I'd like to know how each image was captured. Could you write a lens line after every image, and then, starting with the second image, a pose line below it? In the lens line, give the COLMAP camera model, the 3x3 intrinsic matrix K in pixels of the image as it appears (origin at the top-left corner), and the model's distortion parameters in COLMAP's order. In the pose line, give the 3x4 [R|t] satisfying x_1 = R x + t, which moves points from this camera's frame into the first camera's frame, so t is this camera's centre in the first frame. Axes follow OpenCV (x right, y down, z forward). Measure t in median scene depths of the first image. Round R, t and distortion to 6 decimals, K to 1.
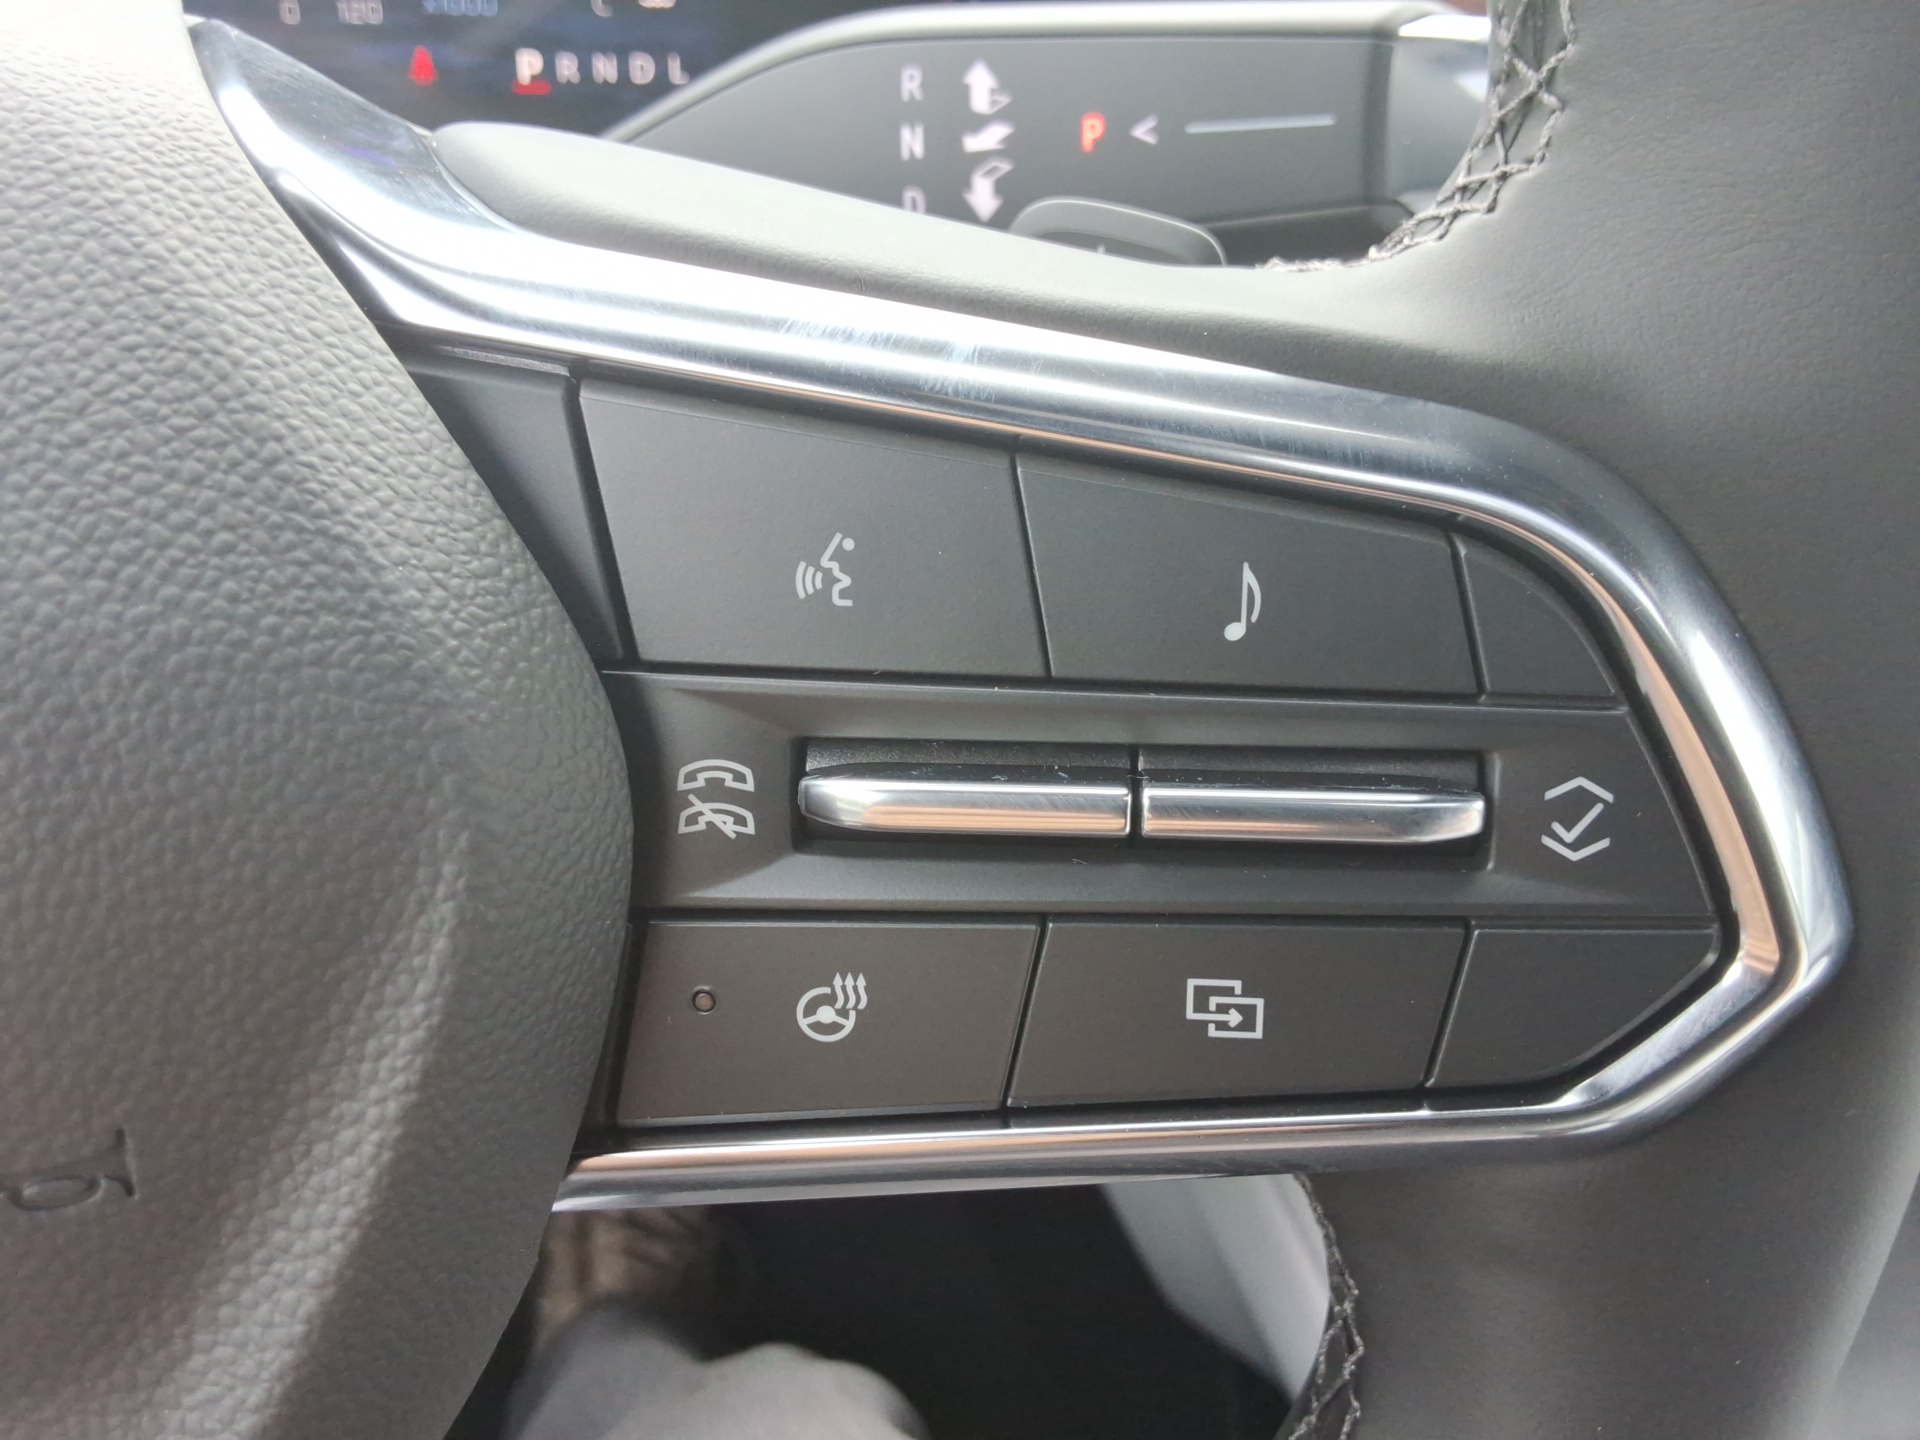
lens RADIAL K [[1527.3, 0, 968.7], [0, 1527.3, 725.4], [0, 0, 1]] dist [0.142098, -0.233230]
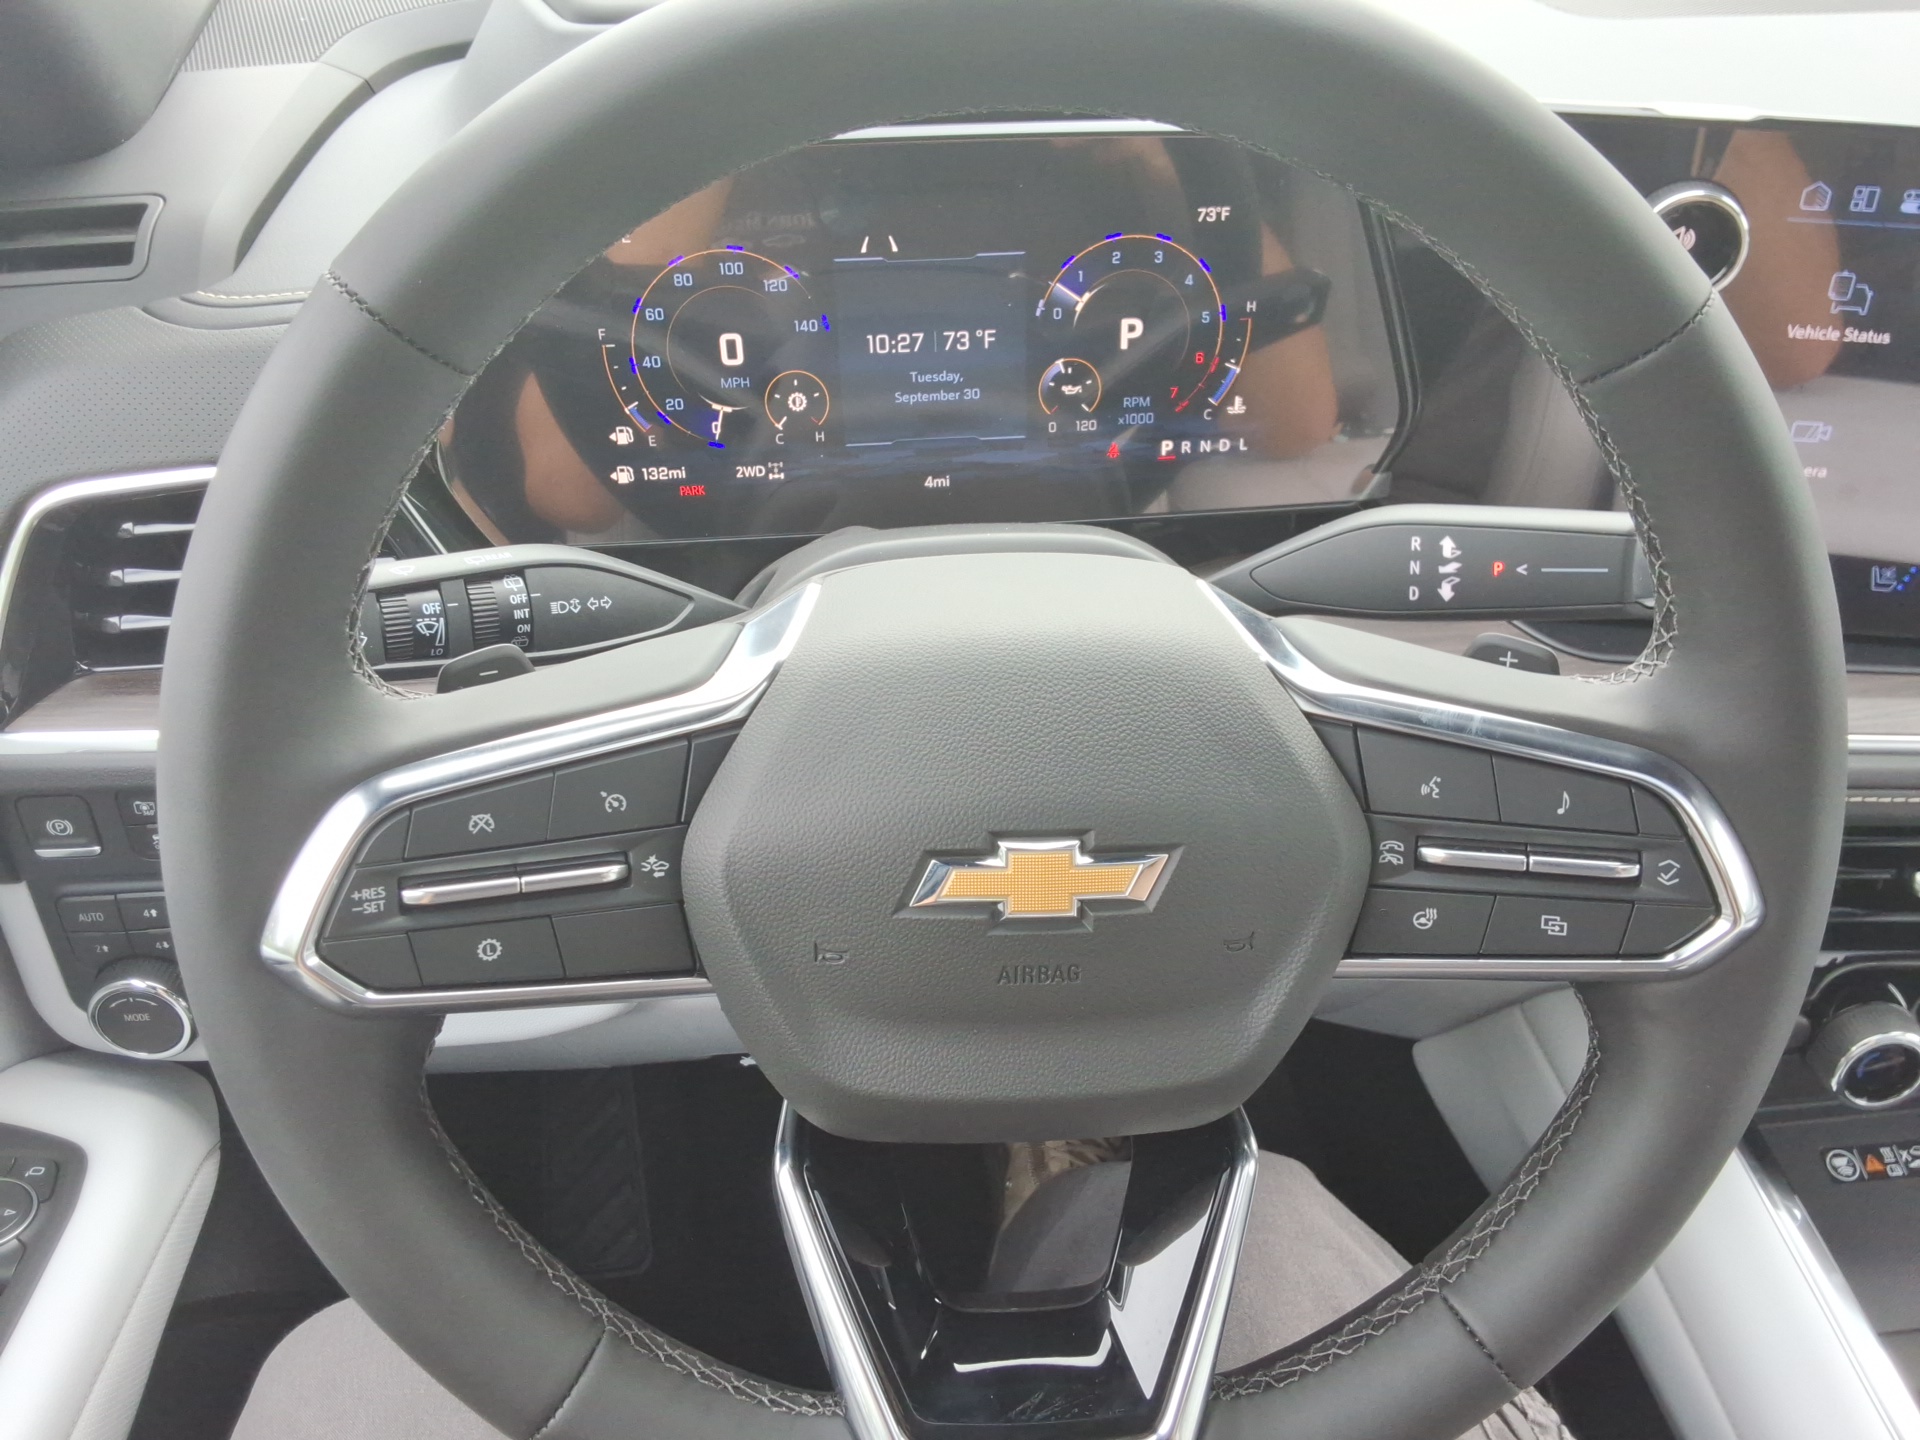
lens RADIAL K [[1527.3, 0, 968.7], [0, 1527.3, 725.4], [0, 0, 1]] dist [0.142098, -0.233230]
pose [[0.982873, 0.031541, -0.181565, -0.461237], [-0.033617, 0.999400, -0.008365, -0.167333], [0.181192, 0.014326, 0.983343, -2.427253]]
